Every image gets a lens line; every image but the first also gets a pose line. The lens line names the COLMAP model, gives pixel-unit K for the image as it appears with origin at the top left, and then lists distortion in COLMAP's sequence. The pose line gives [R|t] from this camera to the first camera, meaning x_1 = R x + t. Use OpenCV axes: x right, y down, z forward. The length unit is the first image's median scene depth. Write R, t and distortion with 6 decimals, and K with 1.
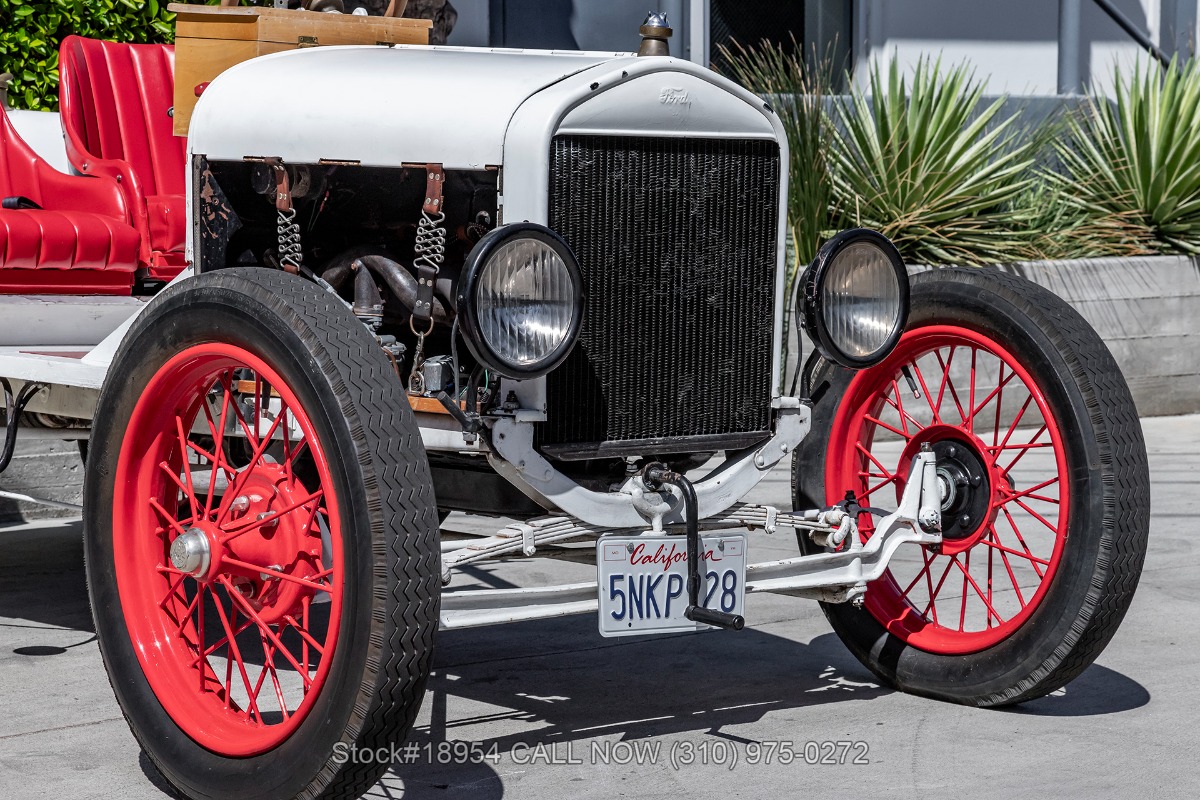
lens RADIAL K [[2735.0, 0, 618.5], [0, 2735.0, 420.8], [0, 0, 1]] dist [0.385318, 0.202844]
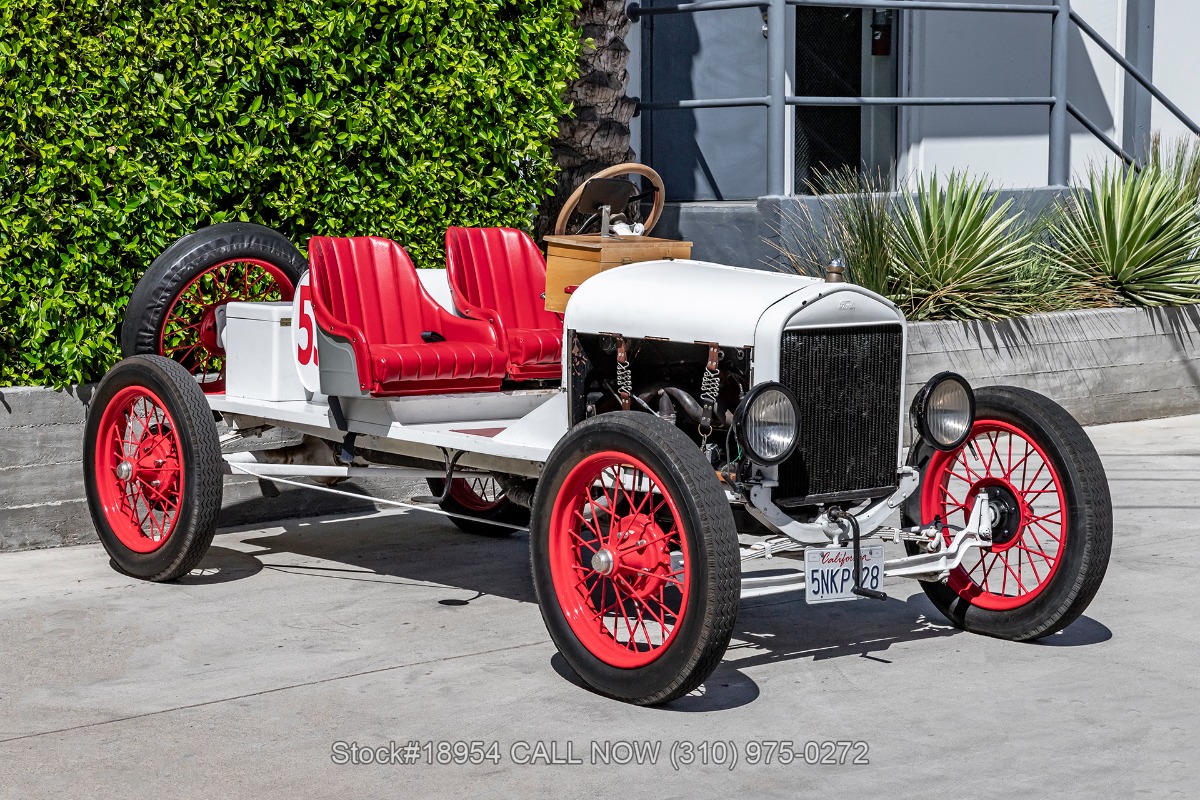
lens RADIAL K [[2425.0, 0, 600.0], [0, 2425.0, 400.0], [0, 0, 1]] dist [0.289902, 0.184444]
pose [[0.999815, -0.001465, -0.019173, -0.104779], [0.001783, 0.999861, 0.016566, -0.077509], [0.019146, -0.016597, 0.999679, -0.570022]]
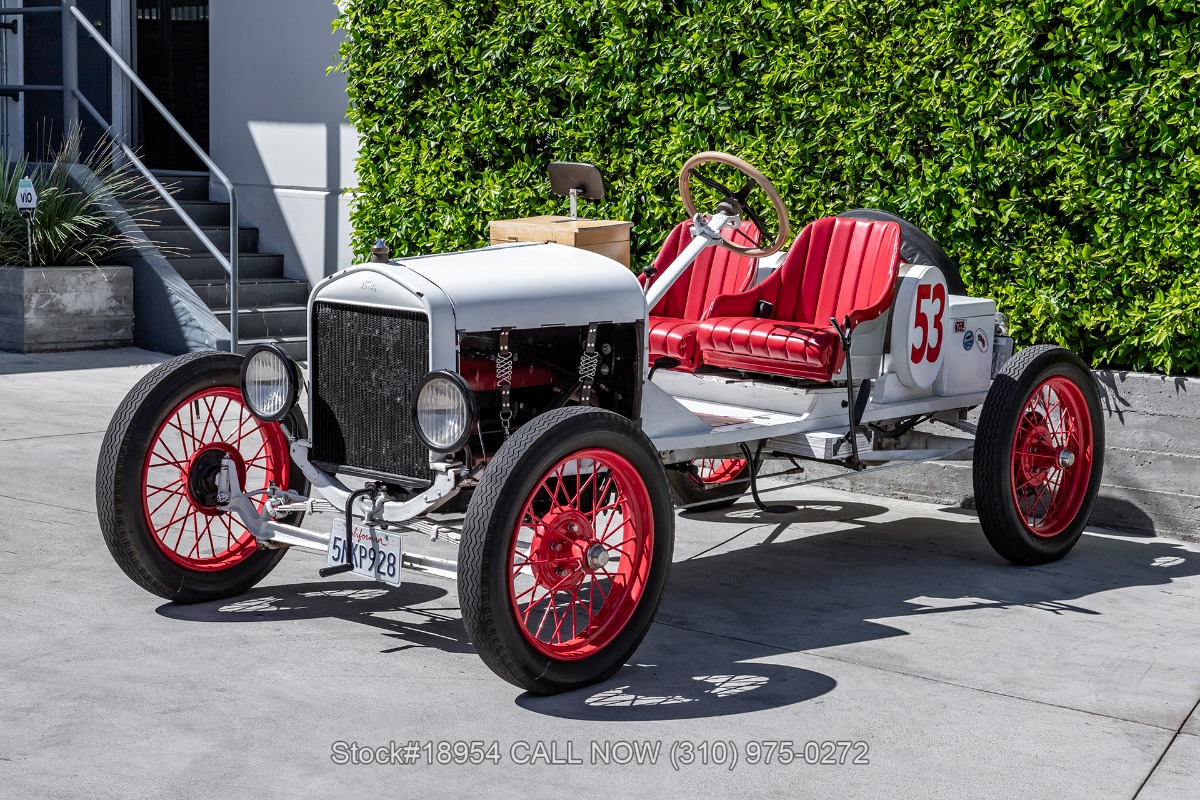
lens RADIAL K [[2187.9, 0, 600.0], [0, 2187.9, 400.0], [0, 0, 1]] dist [0.312170, 0.084362]
pose [[0.154955, 0.119880, -0.980621, 1.397093], [-0.107615, 0.988752, 0.103869, -0.198406], [0.982043, 0.089434, 0.166113, 0.863808]]
